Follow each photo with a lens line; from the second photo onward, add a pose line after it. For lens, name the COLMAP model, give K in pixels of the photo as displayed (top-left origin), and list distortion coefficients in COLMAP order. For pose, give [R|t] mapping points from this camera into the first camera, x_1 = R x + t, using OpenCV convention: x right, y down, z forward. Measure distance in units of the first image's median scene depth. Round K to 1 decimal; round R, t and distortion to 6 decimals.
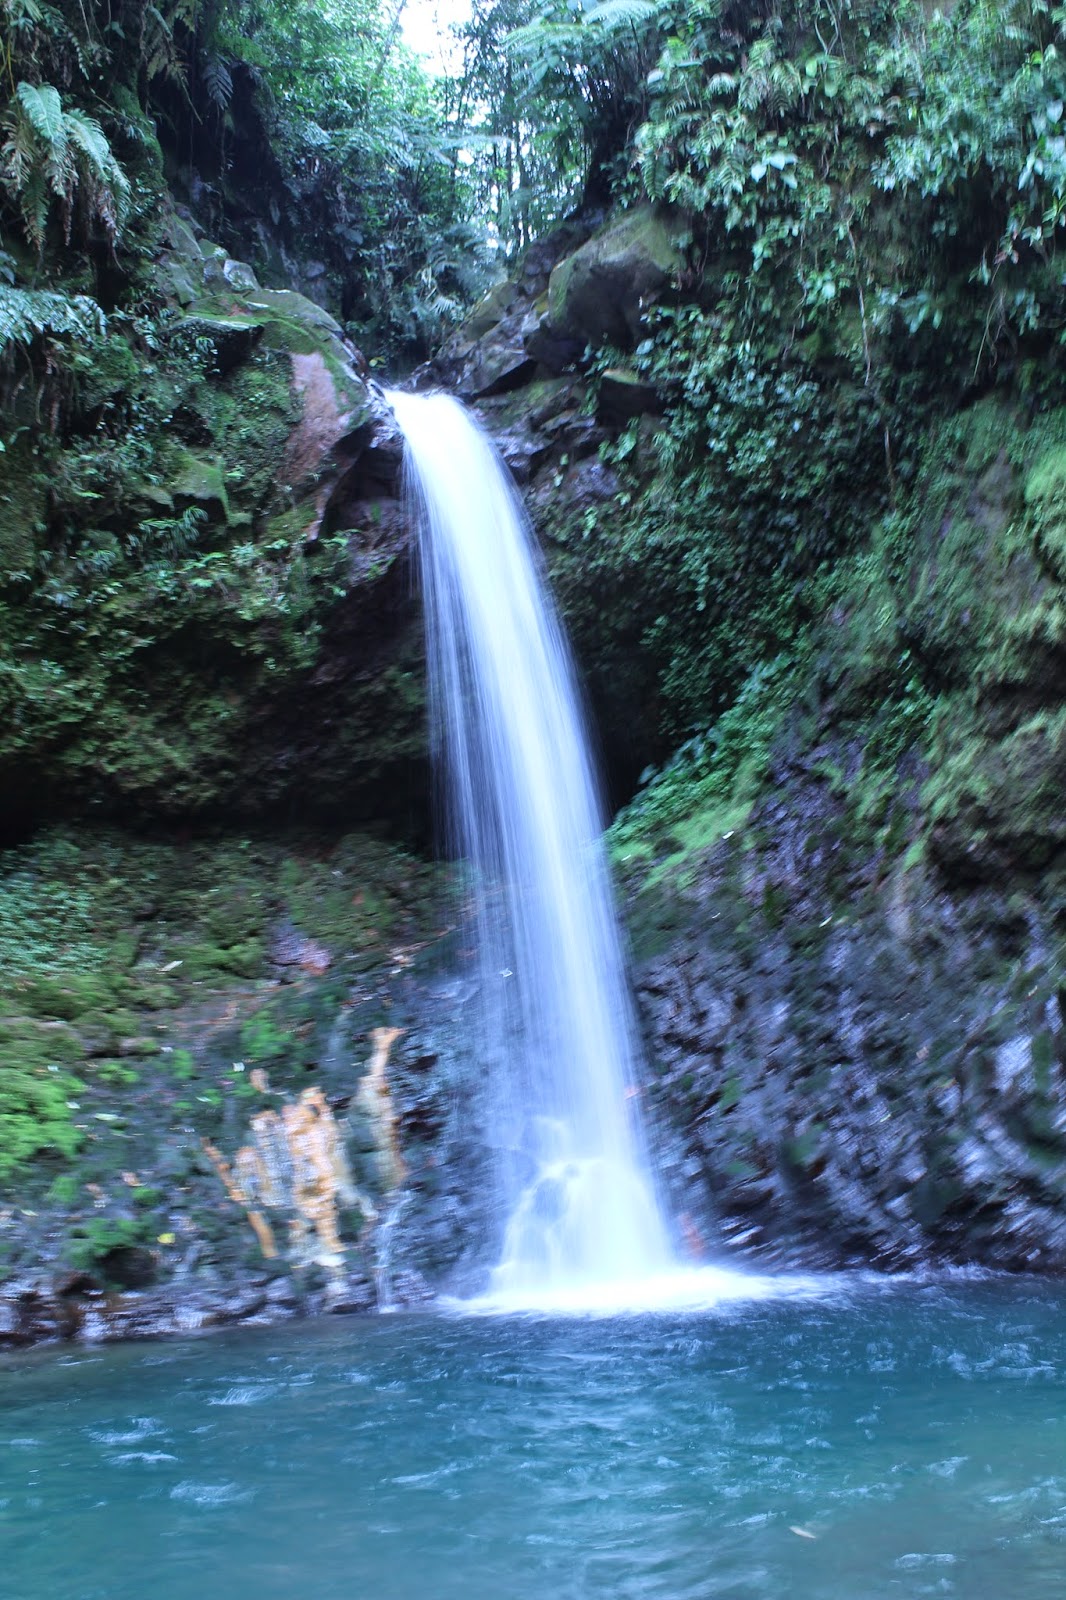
lens RADIAL K [[1577.1, 0, 541.4], [0, 1577.1, 796.6], [0, 0, 1]] dist [-0.167858, 0.002633]
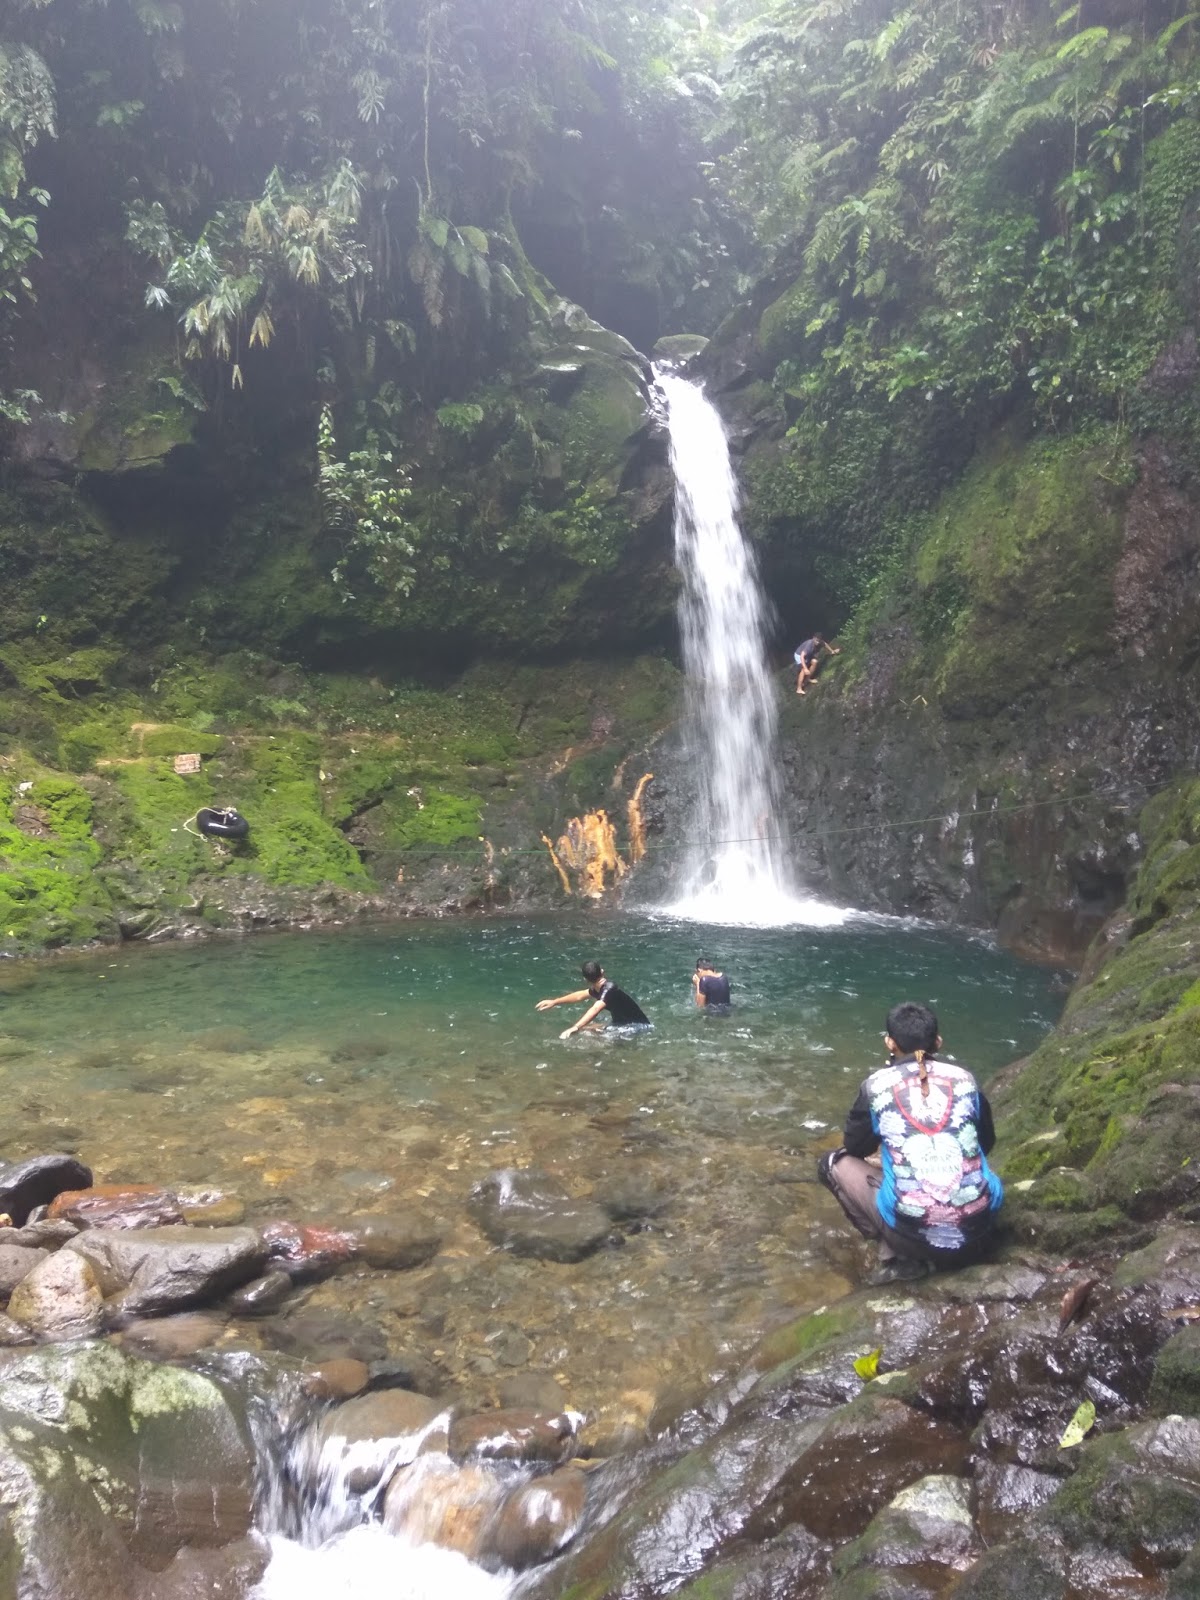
lens RADIAL K [[1296.0, 0, 600.0], [0, 1296.0, 800.0], [0, 0, 1]] dist [-0.004703, -0.001027]
pose [[0.968795, 0.063191, -0.239672, 0.243925], [-0.001356, 0.968292, 0.249817, -0.228396], [0.247859, -0.241697, 0.938162, -0.532080]]
